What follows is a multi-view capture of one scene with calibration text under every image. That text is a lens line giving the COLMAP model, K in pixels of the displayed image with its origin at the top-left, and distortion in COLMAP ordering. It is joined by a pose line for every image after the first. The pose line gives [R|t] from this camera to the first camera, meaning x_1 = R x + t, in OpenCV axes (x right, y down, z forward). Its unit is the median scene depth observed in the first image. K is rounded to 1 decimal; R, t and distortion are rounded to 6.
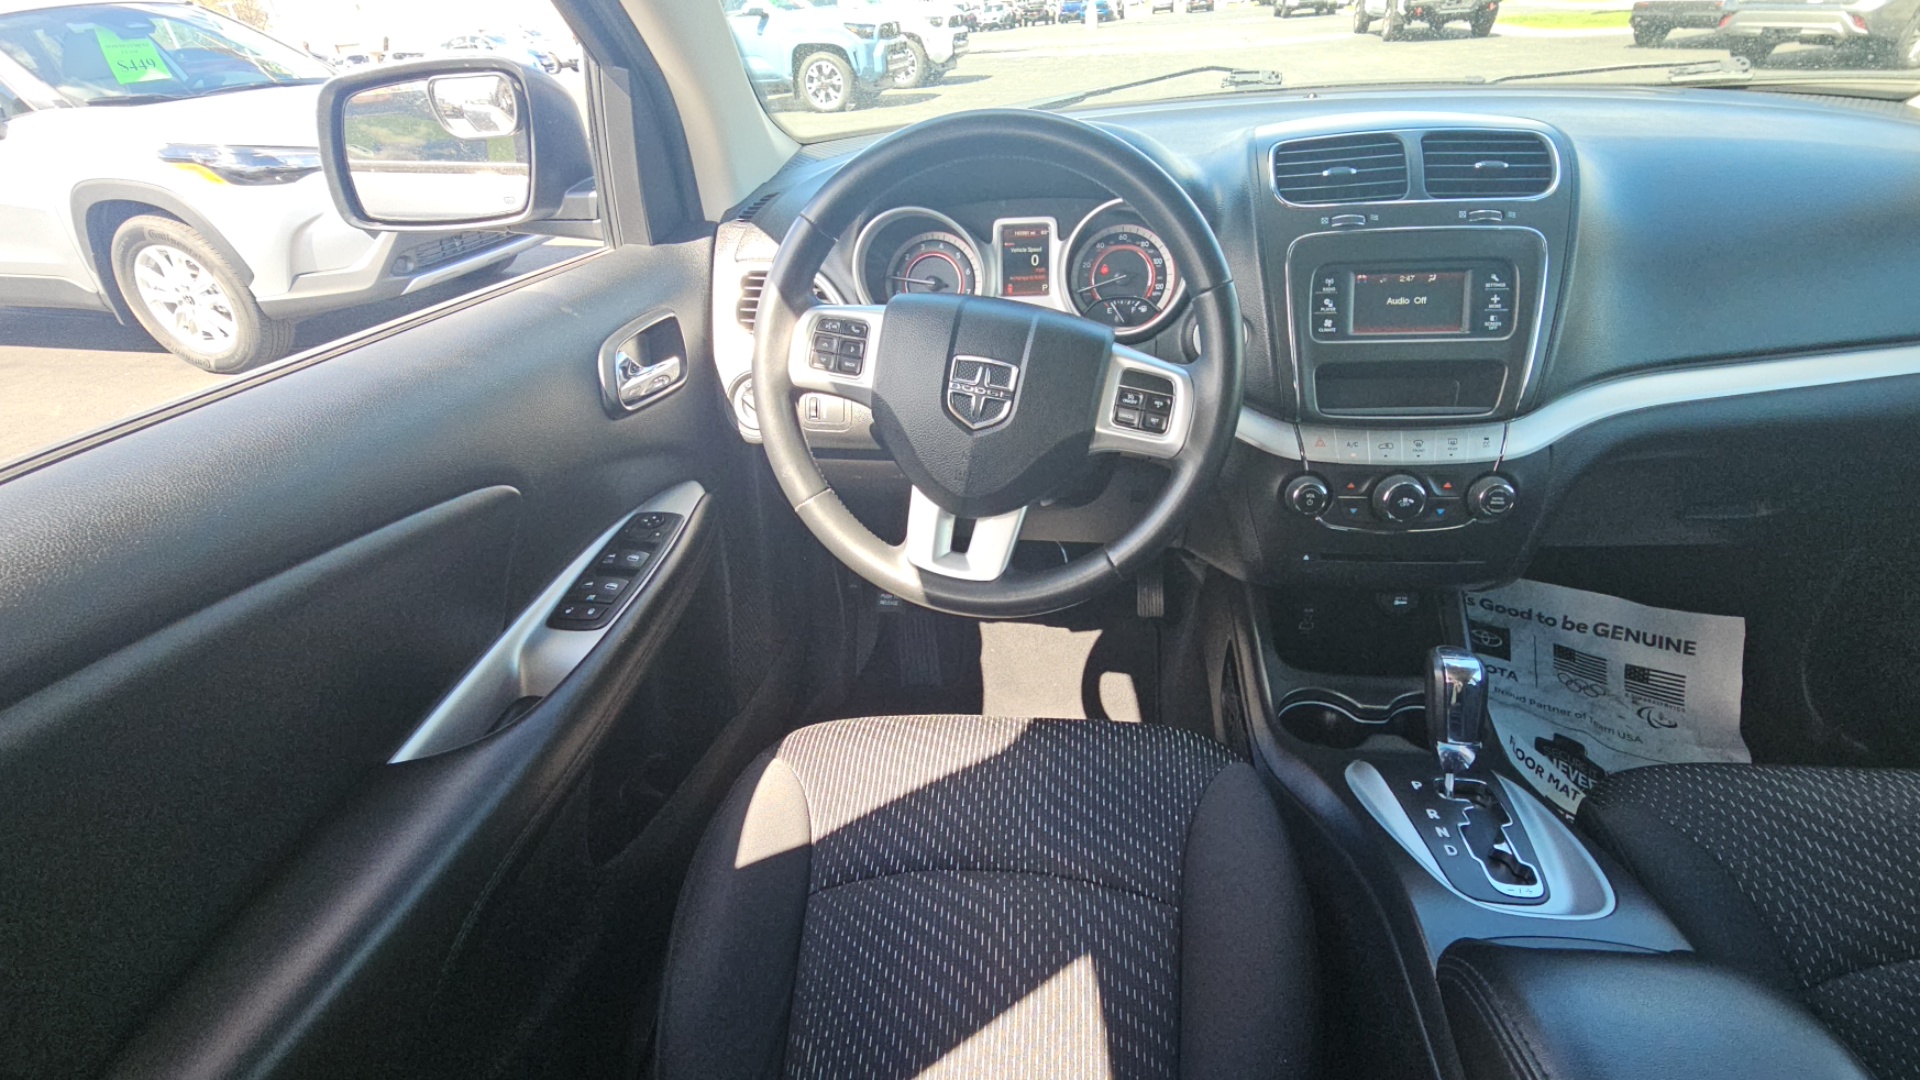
lens RADIAL K [[858.3, 0, 982.0], [0, 858.3, 543.9], [0, 0, 1]] dist [0.010478, -0.007498]
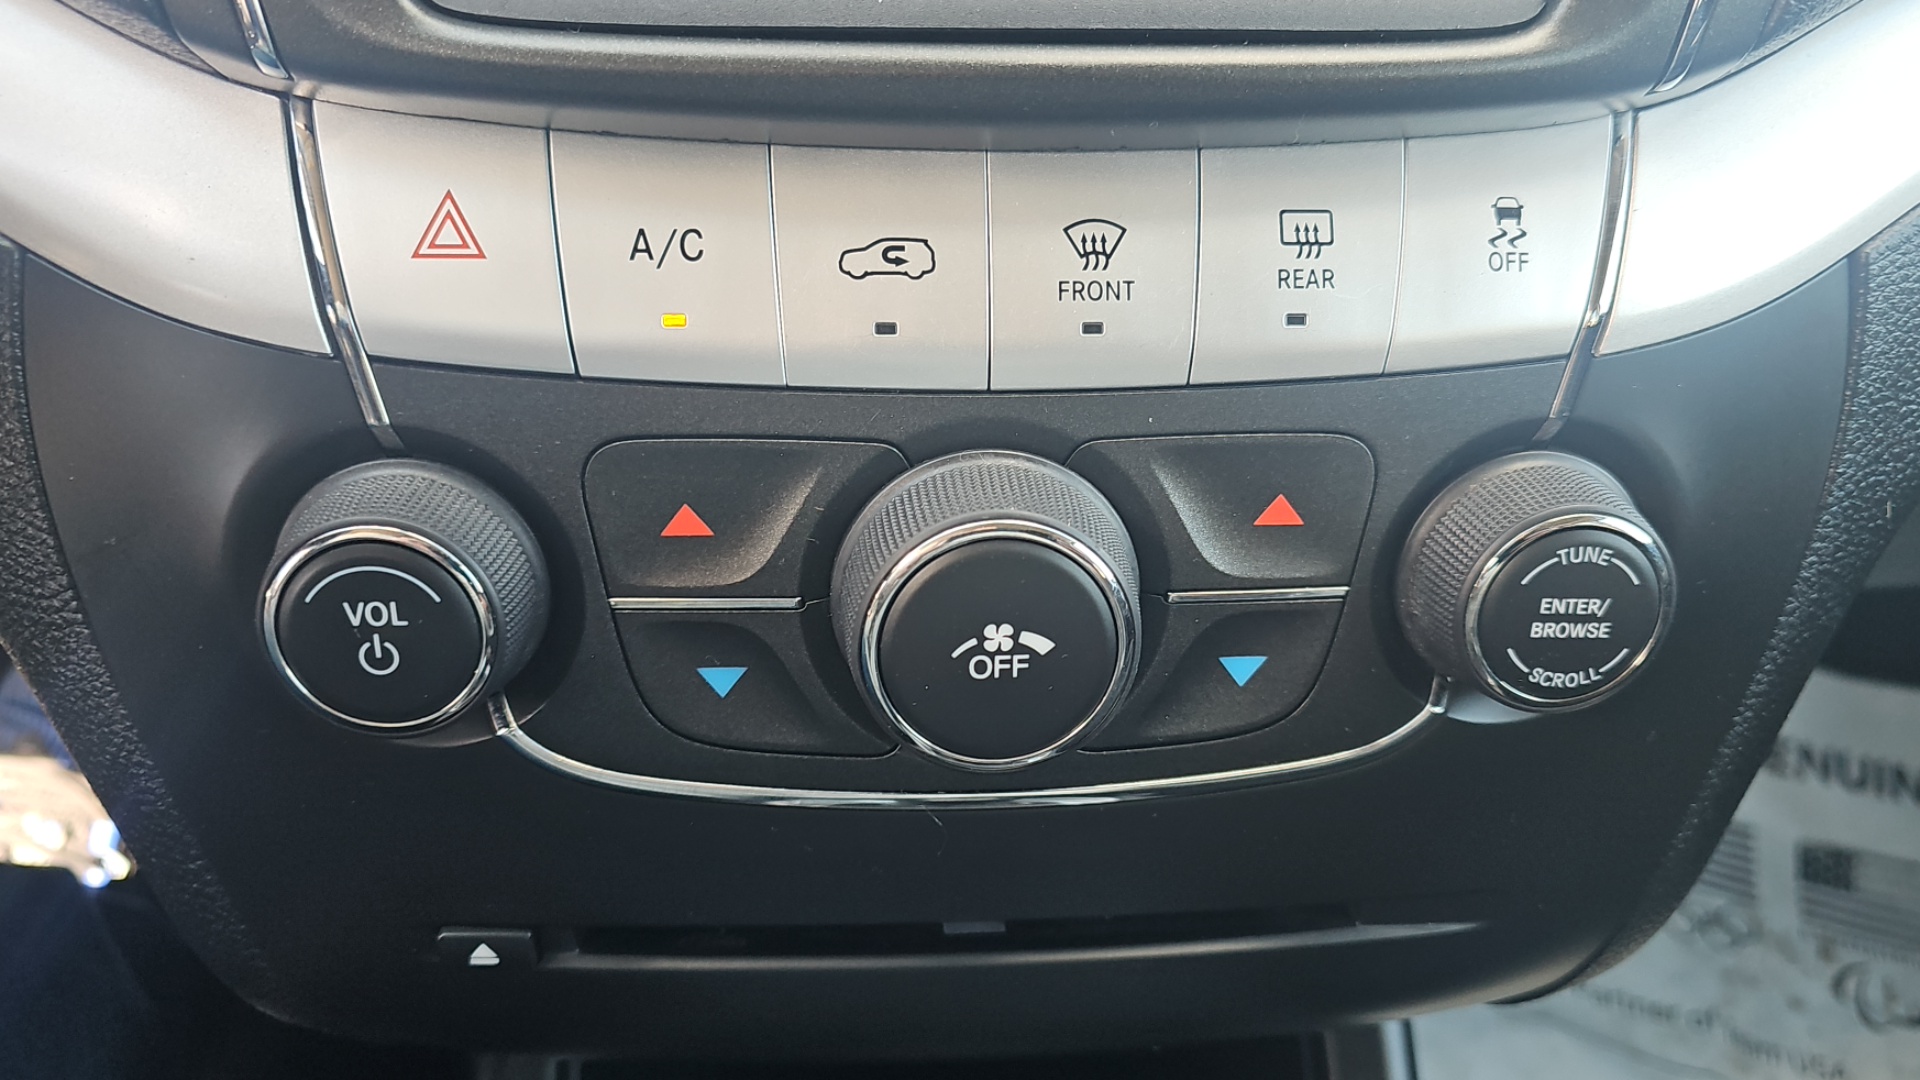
lens RADIAL K [[1430.0, 0, 975.0], [0, 1430.0, 522.7], [0, 0, 1]] dist [0.012151, -0.009759]
pose [[0.977988, -0.034283, 0.205826, 0.384279], [0.018154, 0.996650, 0.079748, -0.078091], [-0.207870, -0.074256, 0.975334, 0.671153]]
